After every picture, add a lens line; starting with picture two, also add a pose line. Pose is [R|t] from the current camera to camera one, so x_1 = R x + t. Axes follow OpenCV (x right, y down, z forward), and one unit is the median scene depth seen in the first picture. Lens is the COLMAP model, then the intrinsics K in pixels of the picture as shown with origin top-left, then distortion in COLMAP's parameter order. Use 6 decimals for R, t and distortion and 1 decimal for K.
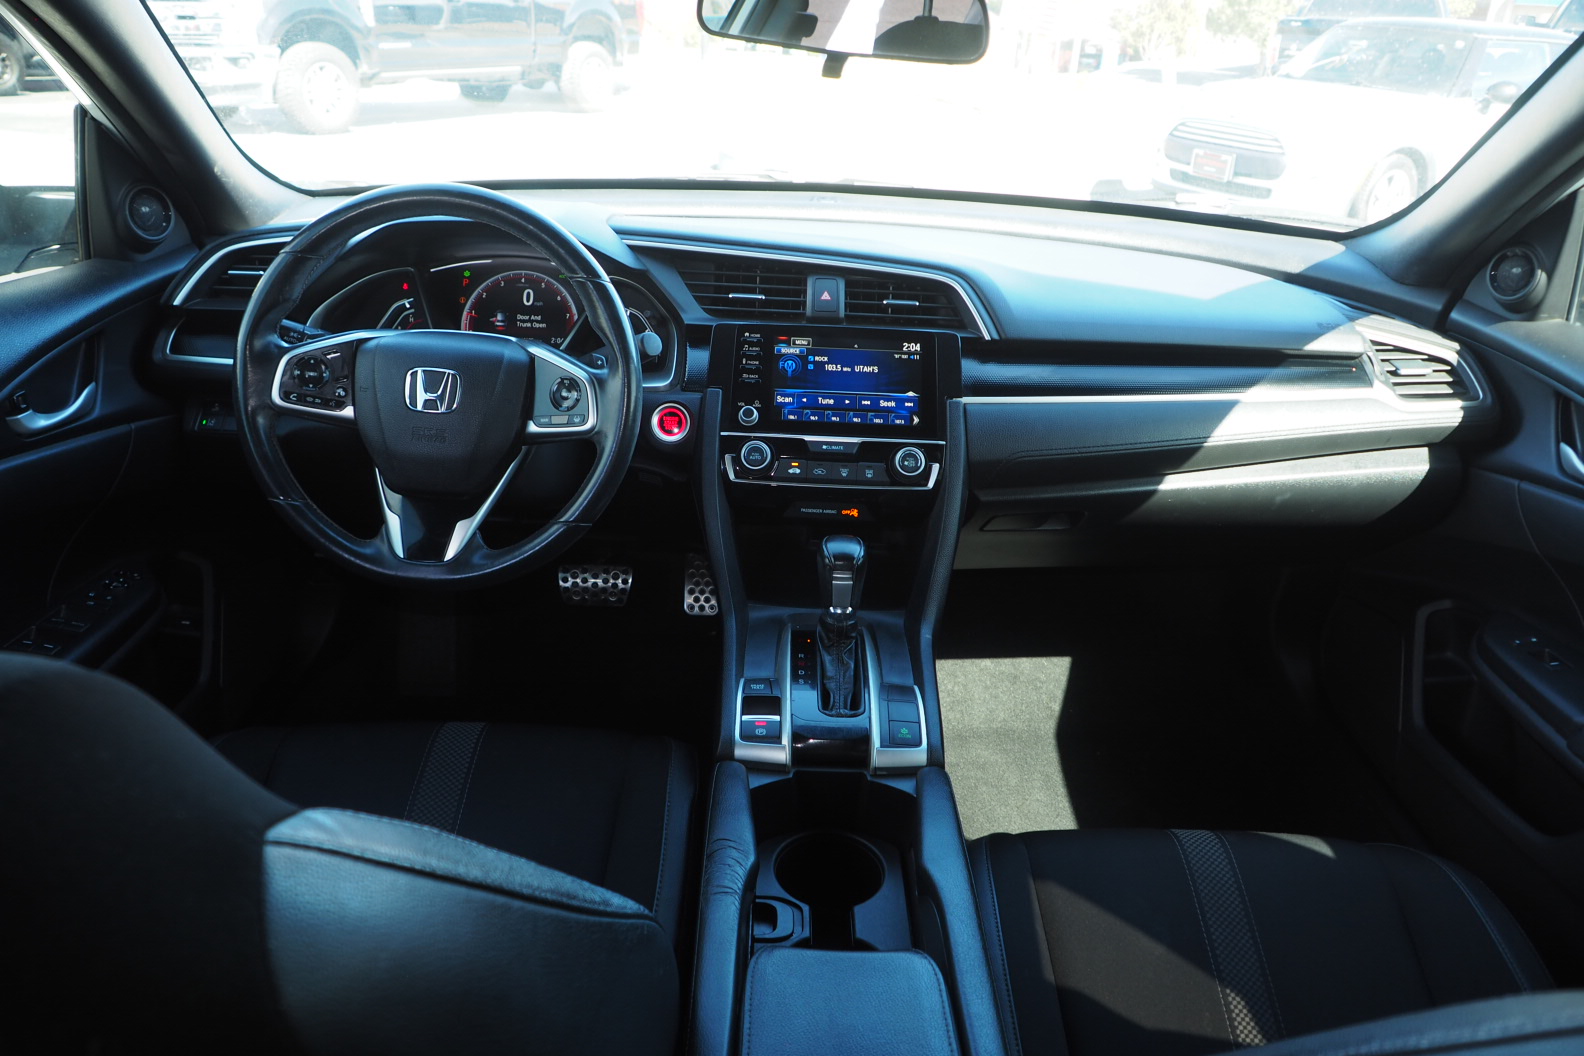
lens RADIAL K [[1136.7, 0, 792.5], [0, 1136.7, 518.4], [0, 0, 1]] dist [-0.023420, -0.014530]
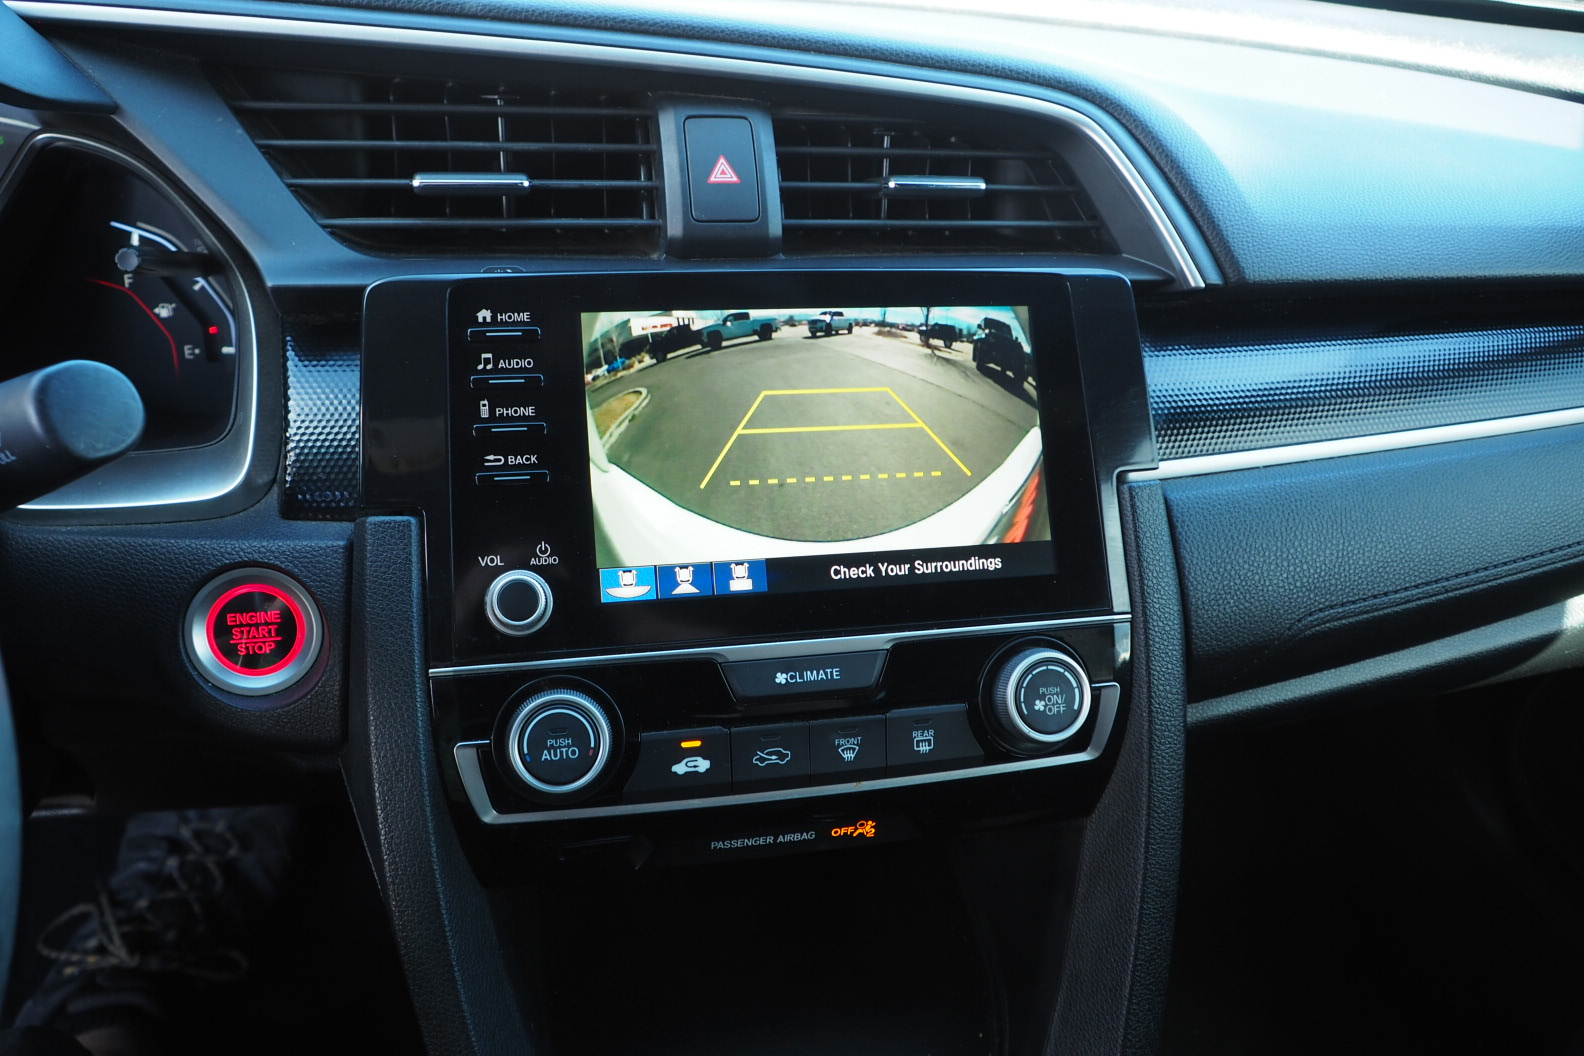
lens RADIAL K [[1136.7, 0, 788.3], [0, 1136.7, 528.1], [0, 0, 1]] dist [-0.023420, -0.014530]
pose [[0.974481, -0.096788, 0.202531, -0.027692], [0.070111, 0.988363, 0.134990, -0.139409], [-0.213240, -0.117346, 0.969927, 0.677953]]
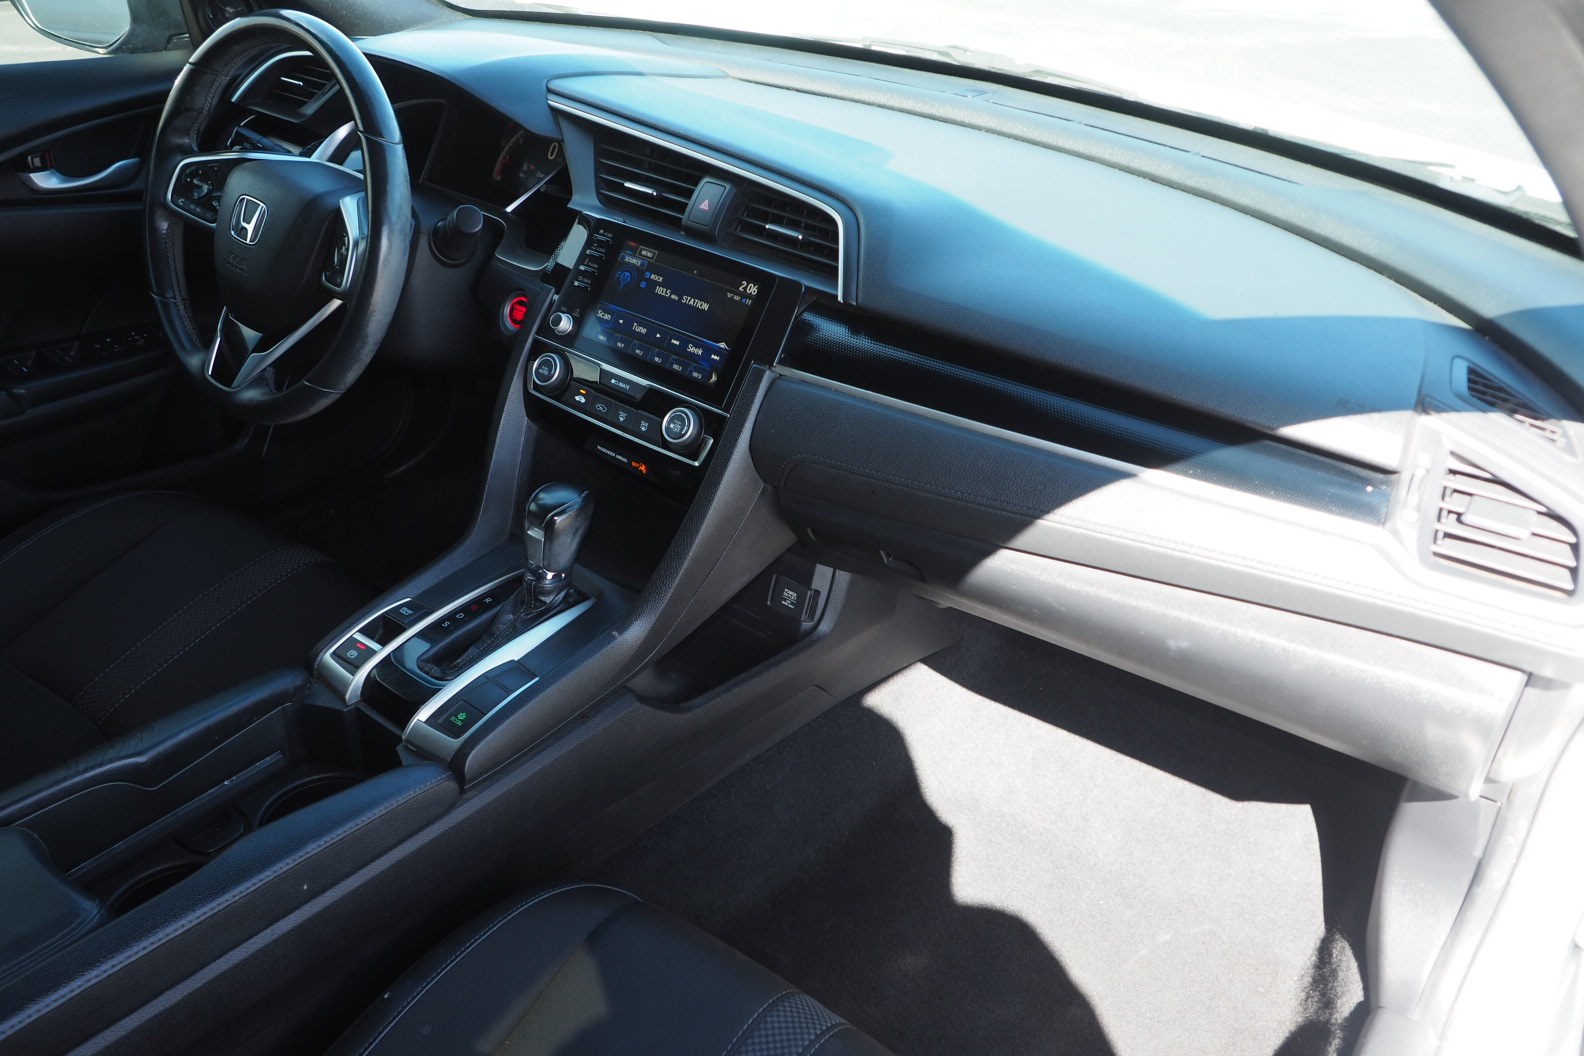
lens RADIAL K [[1267.5, 0, 778.0], [0, 1267.5, 501.1], [0, 0, 1]] dist [-0.005197, 0.000675]
pose [[0.789855, 0.307133, -0.530848, 0.623538], [-0.266440, 0.951461, 0.154049, -0.149135], [0.552395, 0.019763, 0.833348, 0.279301]]
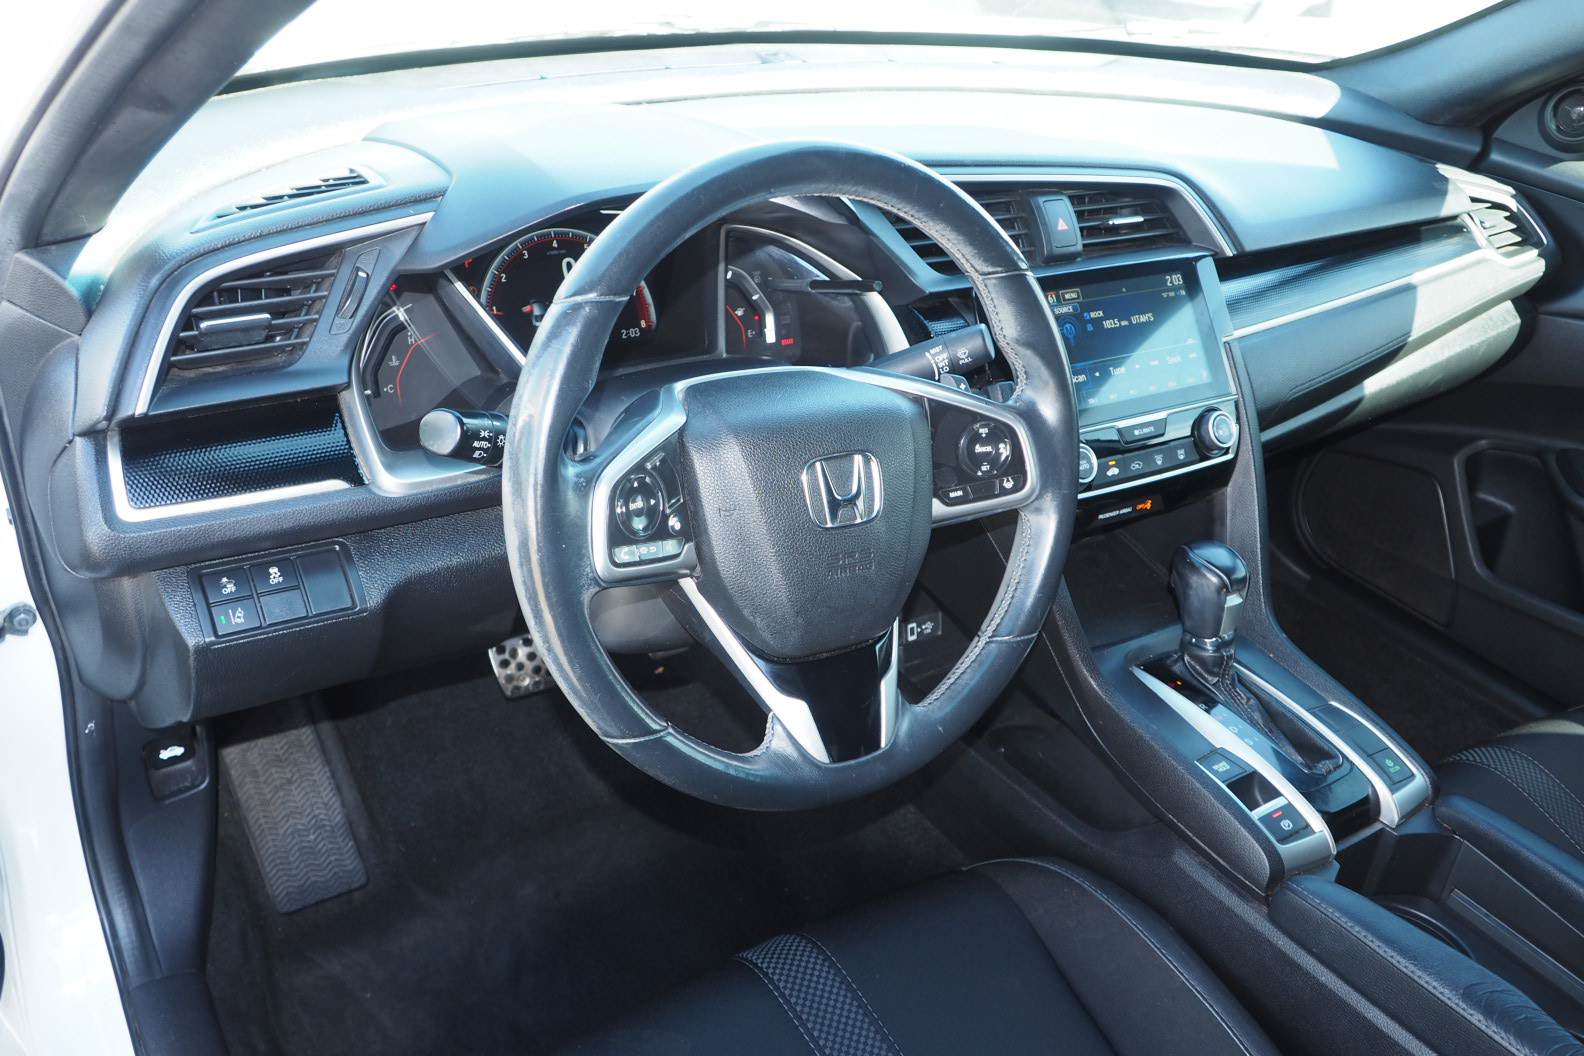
lens RADIAL K [[1364.7, 0, 812.7], [0, 1364.7, 536.9], [0, 0, 1]] dist [-0.004400, 0.006969]
pose [[0.821806, -0.243182, 0.515265, -0.612517], [0.167428, 0.967486, 0.189576, -0.196600], [-0.544613, -0.069525, 0.835801, 0.338743]]
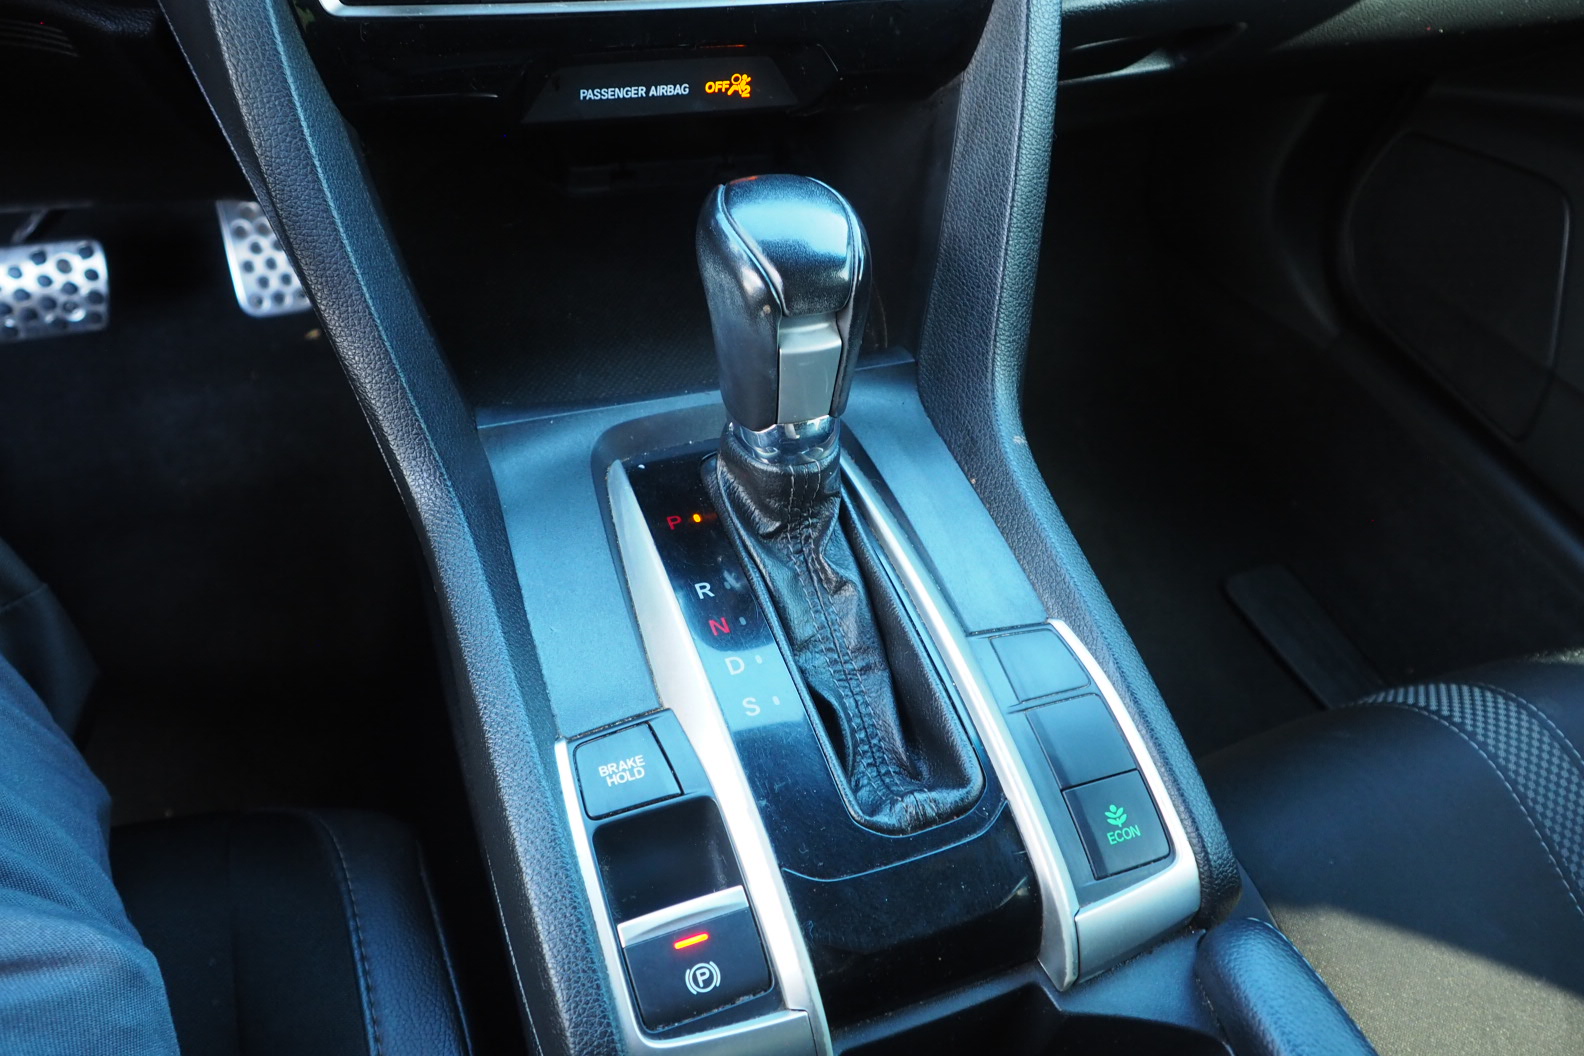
lens RADIAL K [[1136.7, 0, 782.0], [0, 1136.7, 543.6], [0, 0, 1]] dist [-0.023420, -0.014530]
pose [[0.932827, -0.221302, 0.284359, -0.055279], [0.083101, 0.900029, 0.427835, -0.024465], [-0.350612, -0.375465, 0.857961, 0.659084]]
